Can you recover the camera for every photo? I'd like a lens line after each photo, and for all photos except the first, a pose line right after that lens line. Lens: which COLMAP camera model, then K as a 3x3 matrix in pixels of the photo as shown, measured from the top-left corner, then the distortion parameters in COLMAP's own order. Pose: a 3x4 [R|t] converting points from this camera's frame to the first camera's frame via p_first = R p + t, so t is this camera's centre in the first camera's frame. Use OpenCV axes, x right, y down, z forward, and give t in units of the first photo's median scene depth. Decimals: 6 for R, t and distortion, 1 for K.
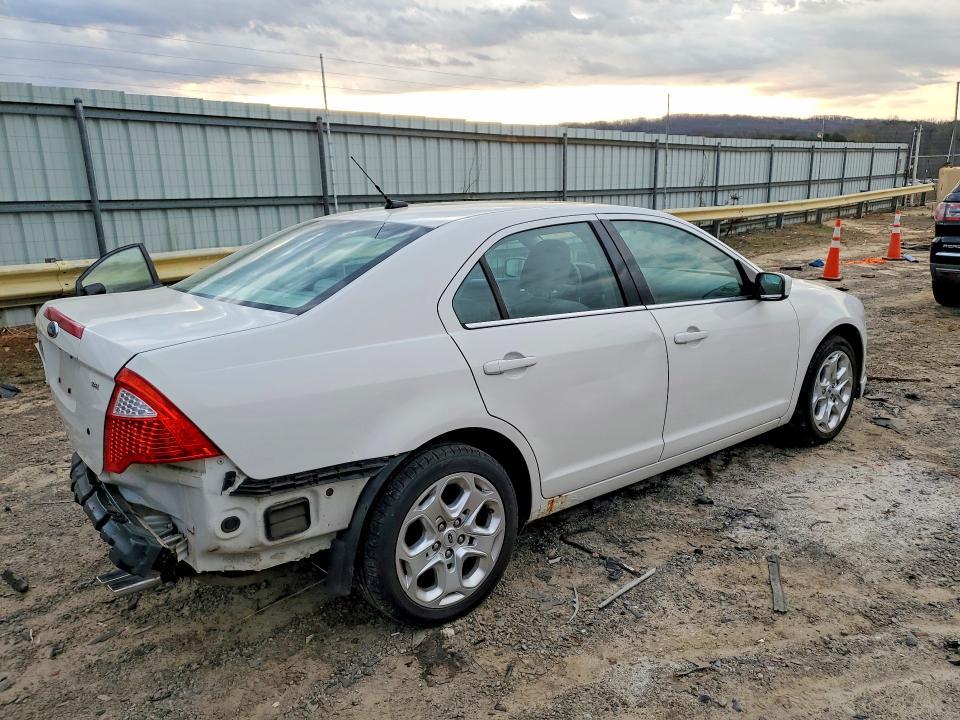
lens RADIAL K [[700.3, 0, 480.0], [0, 700.3, 360.0], [0, 0, 1]] dist [0.038664, -0.007399]
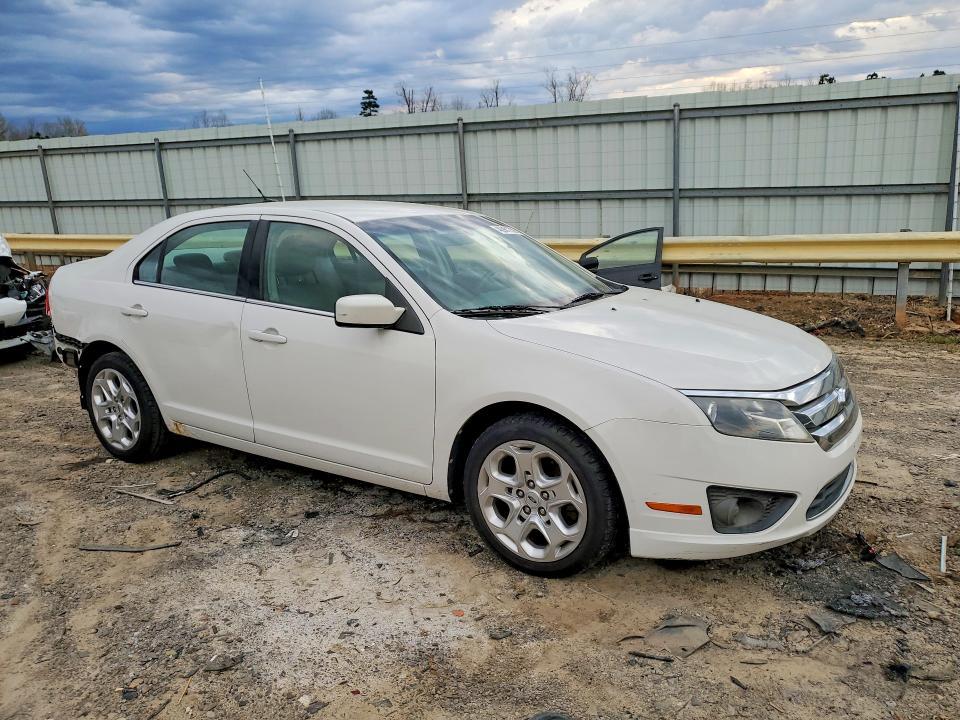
lens RADIAL K [[691.5, 0, 480.0], [0, 691.5, 360.0], [0, 0, 1]] dist [0.040749, 0.000518]
pose [[0.337610, 0.222756, -0.914549, 0.951209], [-0.195425, 0.967012, 0.163393, -0.160773], [0.920776, 0.123562, 0.370005, 0.646219]]
